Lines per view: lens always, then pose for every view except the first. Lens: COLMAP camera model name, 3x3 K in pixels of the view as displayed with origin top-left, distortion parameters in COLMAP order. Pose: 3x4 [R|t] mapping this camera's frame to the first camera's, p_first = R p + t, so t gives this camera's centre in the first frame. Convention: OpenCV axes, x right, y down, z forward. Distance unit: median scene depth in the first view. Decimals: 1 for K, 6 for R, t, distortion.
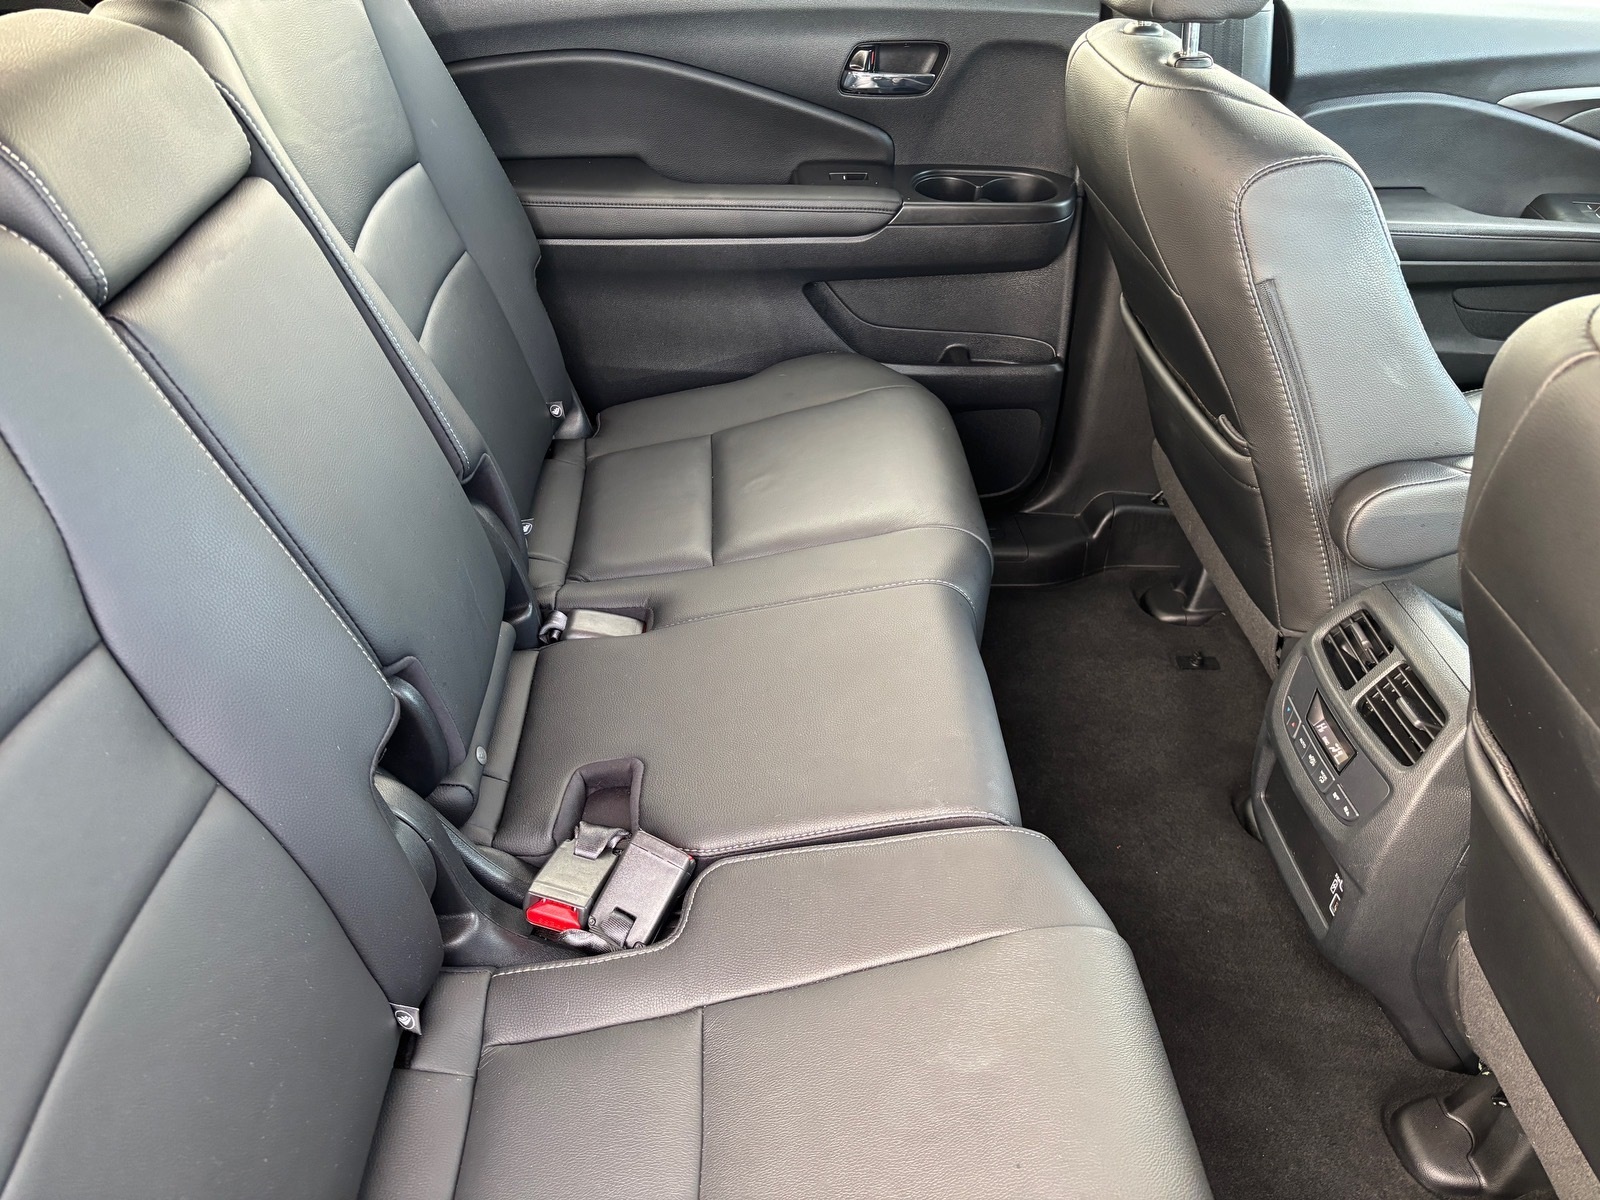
lens RADIAL K [[1226.2, 0, 794.8], [0, 1226.2, 602.7], [0, 0, 1]] dist [0.026727, -0.031119]
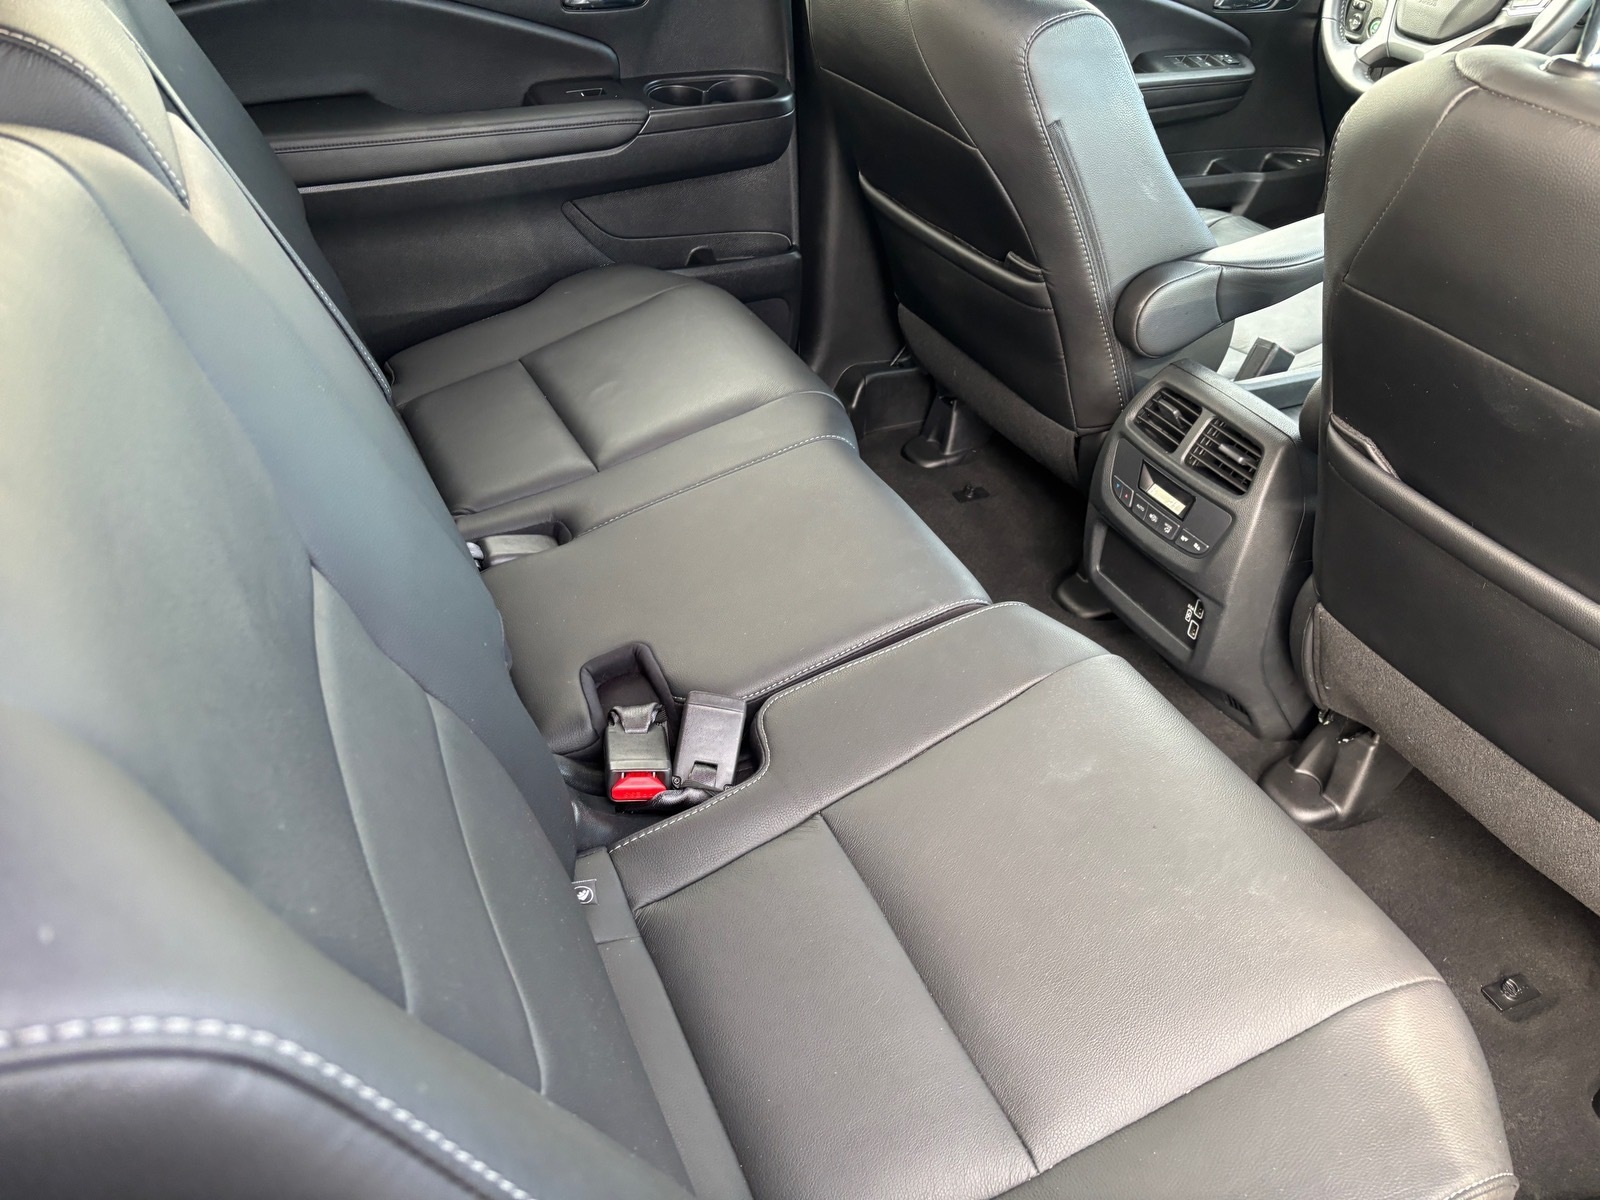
lens RADIAL K [[1226.2, 0, 803.7], [0, 1226.2, 588.4], [0, 0, 1]] dist [0.026727, -0.031119]
pose [[0.921516, -0.226981, 0.315101, -0.249985], [0.218907, 0.973819, 0.061287, 0.039306], [-0.320762, 0.012501, 0.947077, -0.028934]]
